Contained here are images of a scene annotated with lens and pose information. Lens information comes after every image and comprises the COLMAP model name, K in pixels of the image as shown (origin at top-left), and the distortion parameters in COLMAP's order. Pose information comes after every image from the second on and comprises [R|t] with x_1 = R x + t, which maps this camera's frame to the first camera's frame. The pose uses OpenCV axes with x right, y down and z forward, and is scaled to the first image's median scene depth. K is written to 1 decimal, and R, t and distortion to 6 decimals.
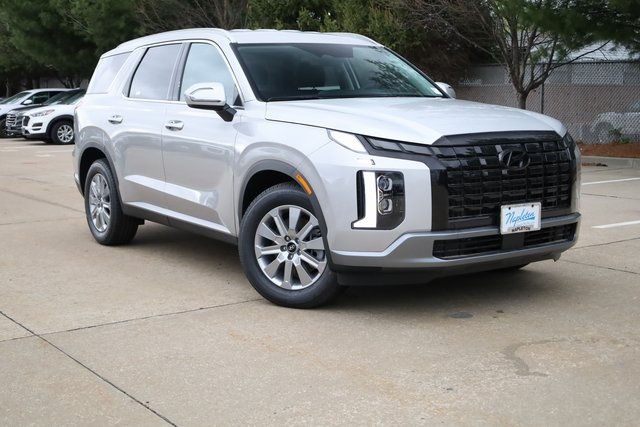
lens RADIAL K [[899.0, 0, 320.0], [0, 899.0, 213.5], [0, 0, 1]] dist [-0.014502, 0.102026]
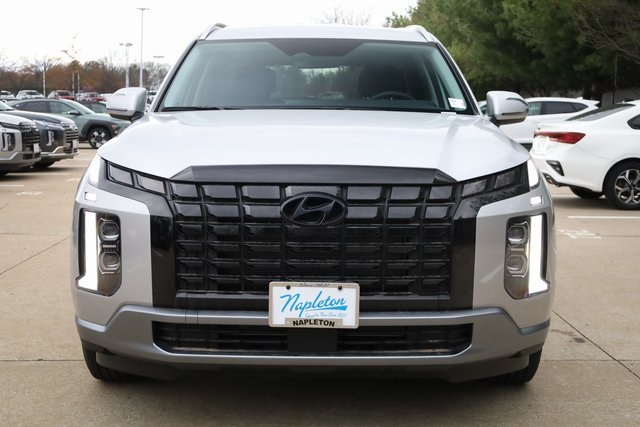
lens RADIAL K [[899.0, 0, 320.0], [0, 899.0, 213.5], [0, 0, 1]] dist [-0.014502, 0.102026]
pose [[0.806332, 0.078807, -0.586190, 0.584881], [-0.087287, 0.996087, 0.013846, -0.066655], [0.584987, 0.040002, 0.810056, 0.500257]]
